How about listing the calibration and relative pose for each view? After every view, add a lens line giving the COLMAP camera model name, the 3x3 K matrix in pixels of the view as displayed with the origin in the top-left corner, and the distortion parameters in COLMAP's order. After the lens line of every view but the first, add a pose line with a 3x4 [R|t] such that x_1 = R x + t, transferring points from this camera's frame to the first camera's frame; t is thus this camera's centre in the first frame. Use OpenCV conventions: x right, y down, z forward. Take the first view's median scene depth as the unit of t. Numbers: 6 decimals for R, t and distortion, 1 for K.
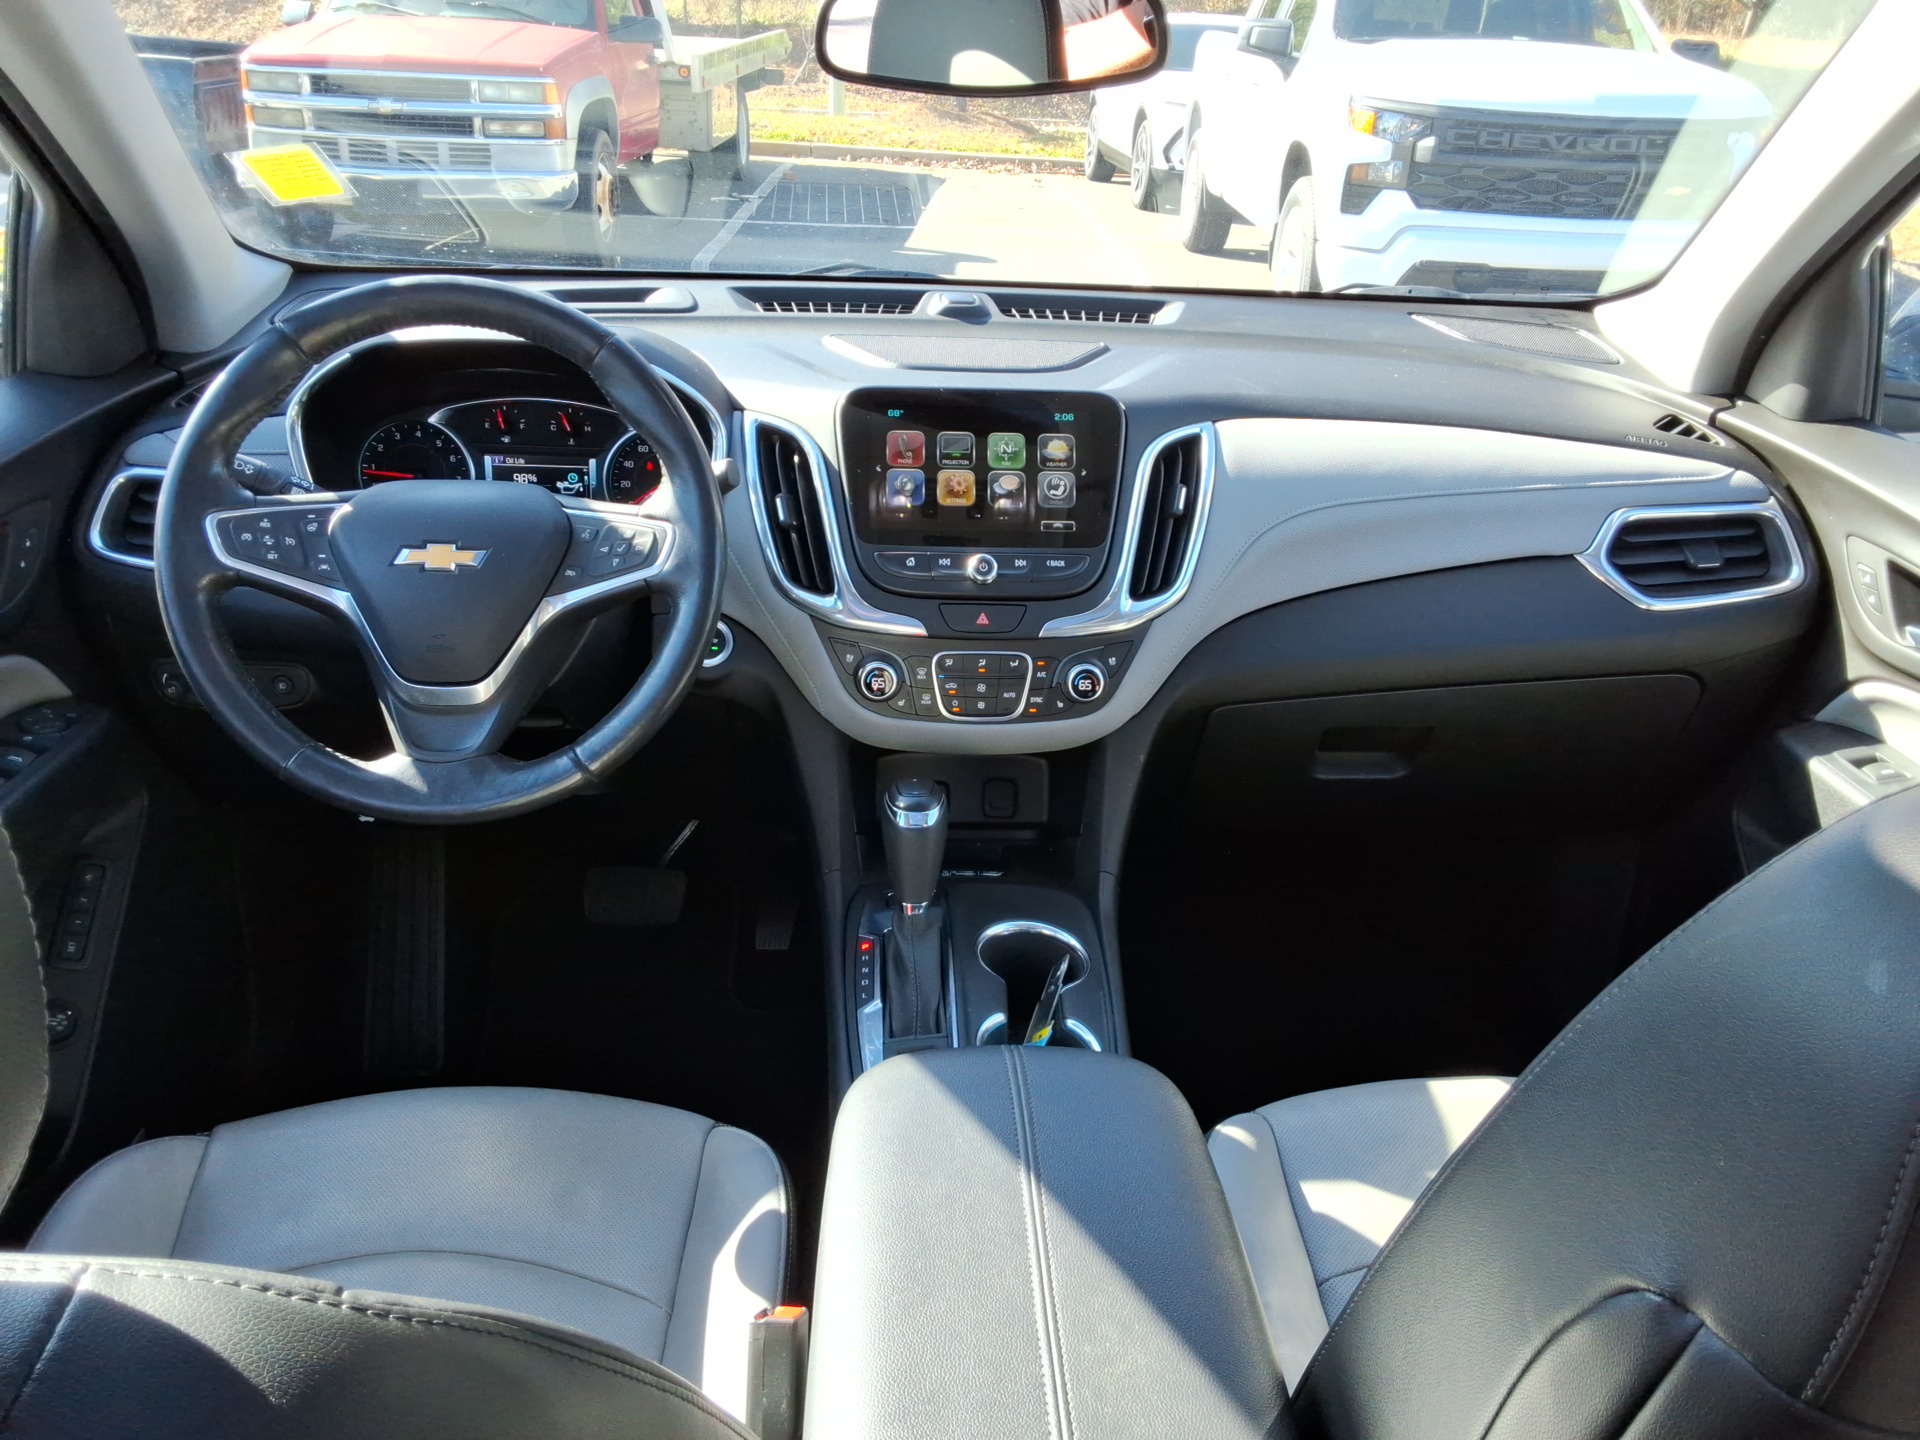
lens RADIAL K [[1627.9, 0, 1012.0], [0, 1627.9, 775.8], [0, 0, 1]] dist [0.066007, -0.061569]
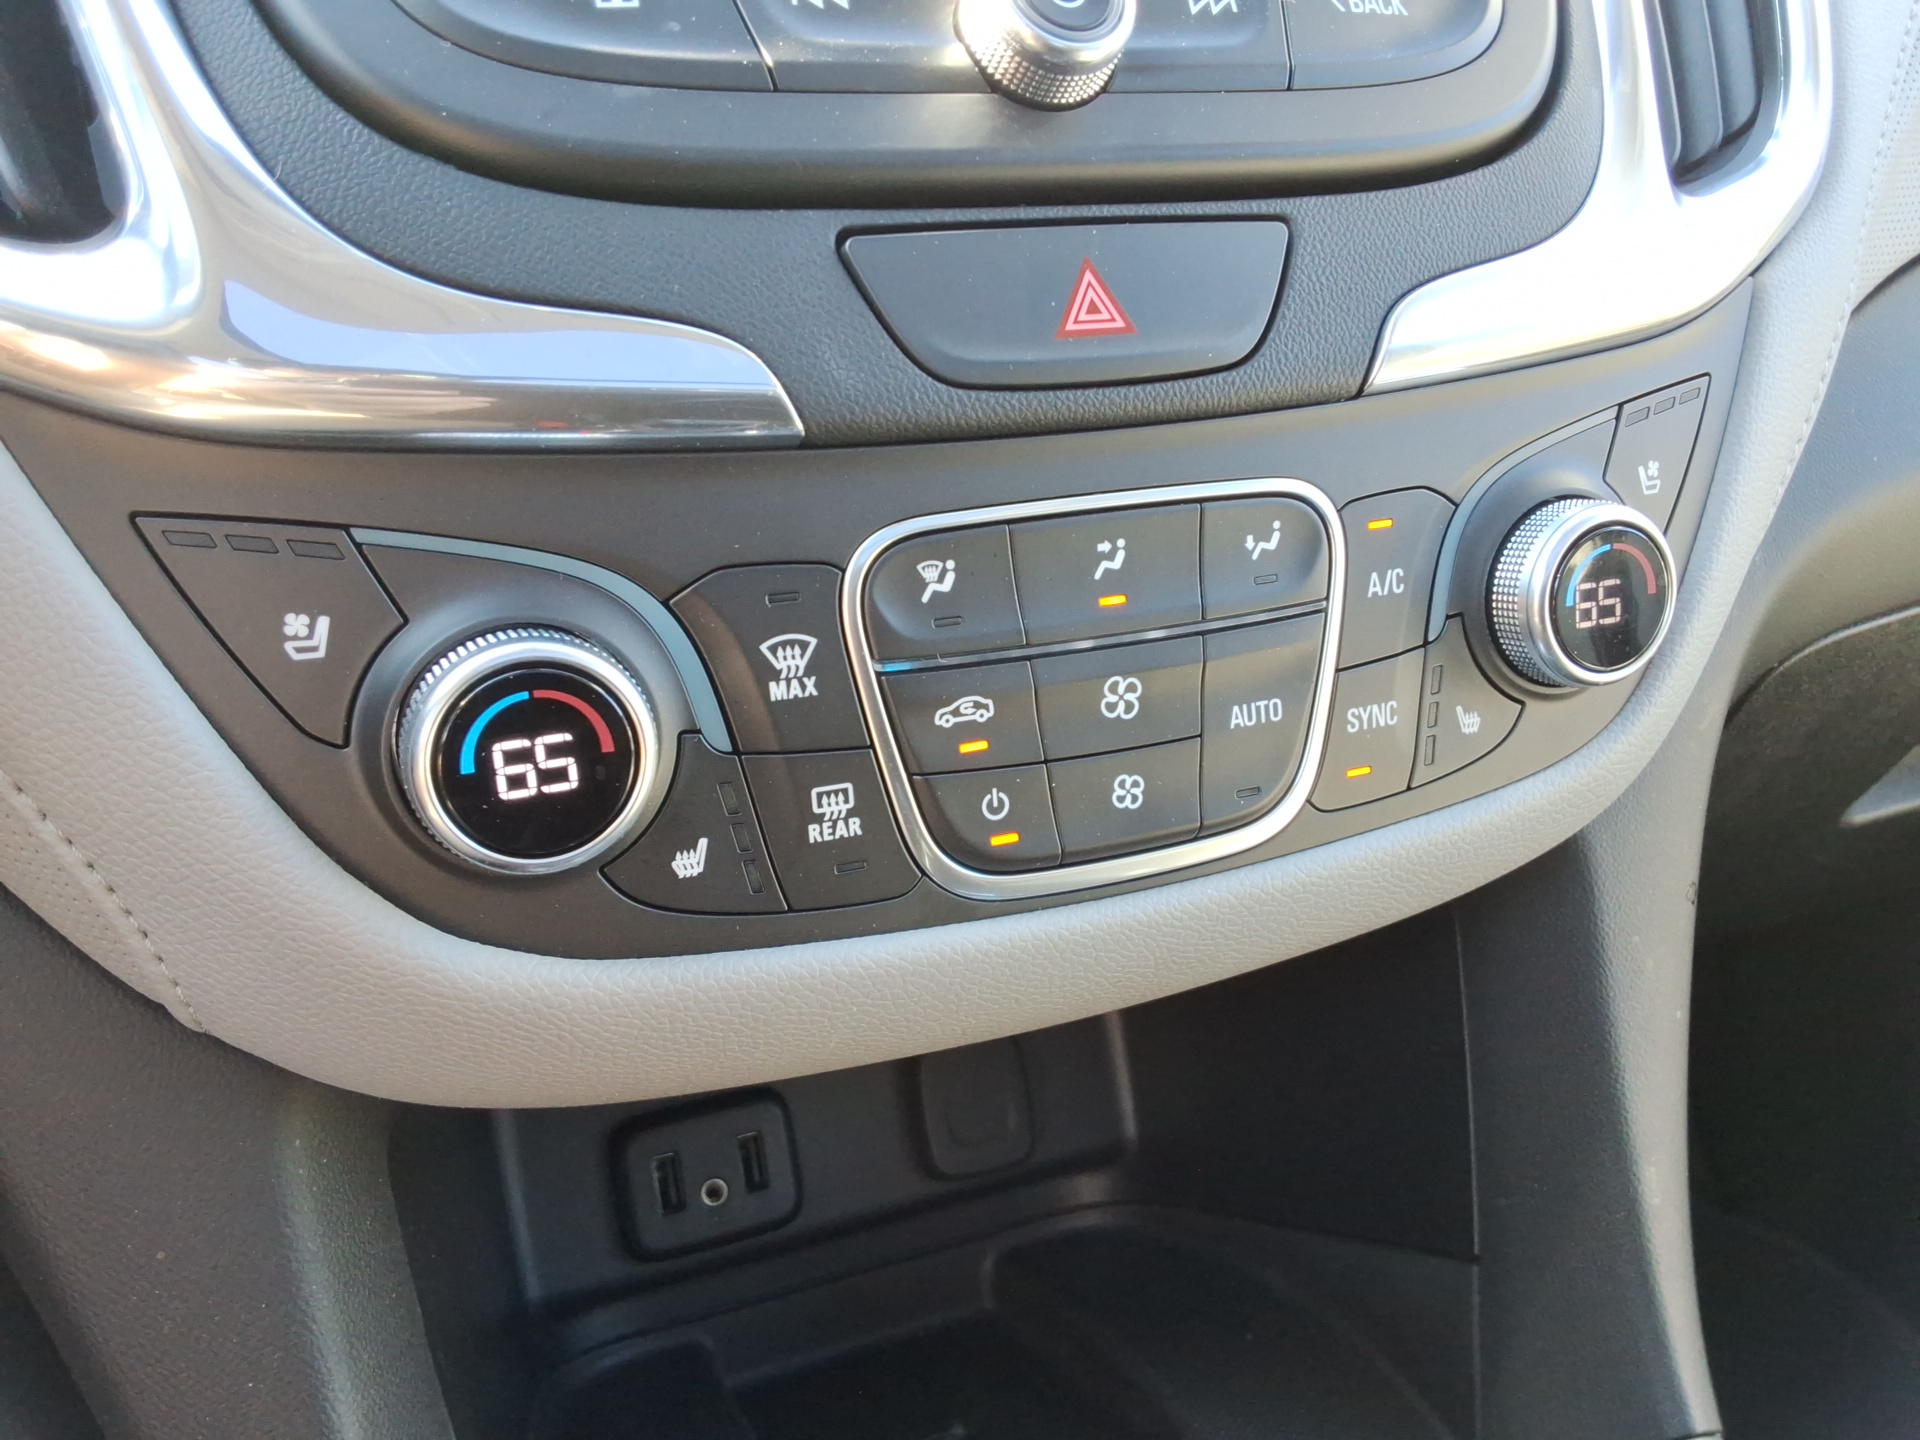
lens RADIAL K [[1536.2, 0, 996.3], [0, 1536.2, 725.8], [0, 0, 1]] dist [0.070260, -0.110834]
pose [[0.940692, -0.157519, 0.300476, -0.080522], [0.165219, 0.986257, -0.000218, -0.051201], [-0.296313, 0.049849, 0.953789, 0.809916]]
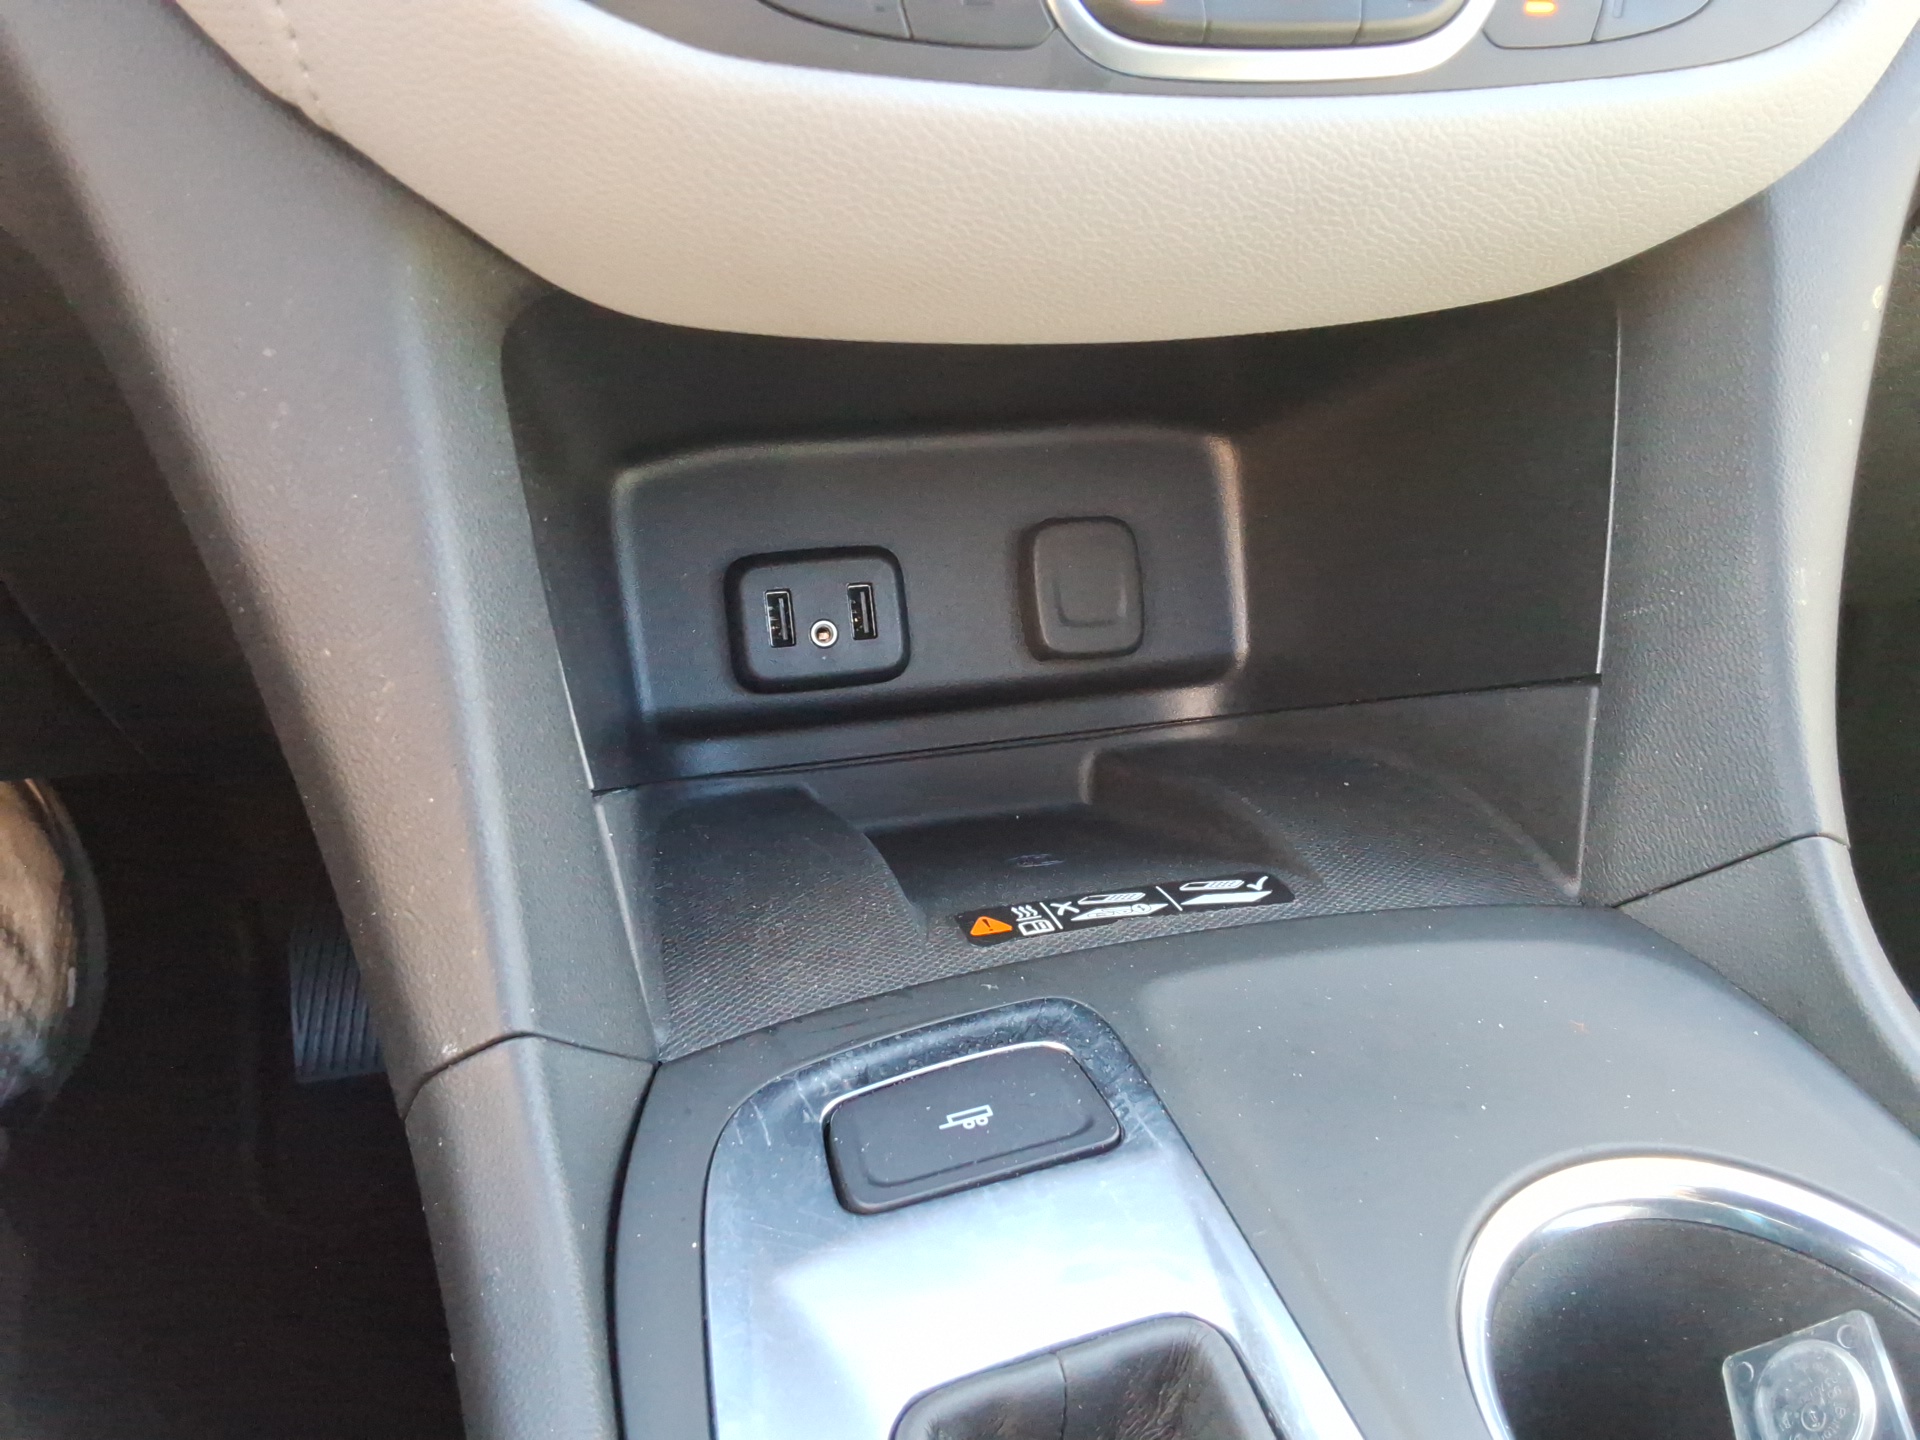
lens RADIAL K [[1507.5, 0, 979.4], [0, 1507.5, 716.6], [0, 0, 1]] dist [0.021663, -0.018601]
pose [[0.974644, -0.112839, 0.193228, -0.085074], [0.096077, 0.990920, 0.094054, 0.015273], [-0.202087, -0.073104, 0.976635, 0.818976]]
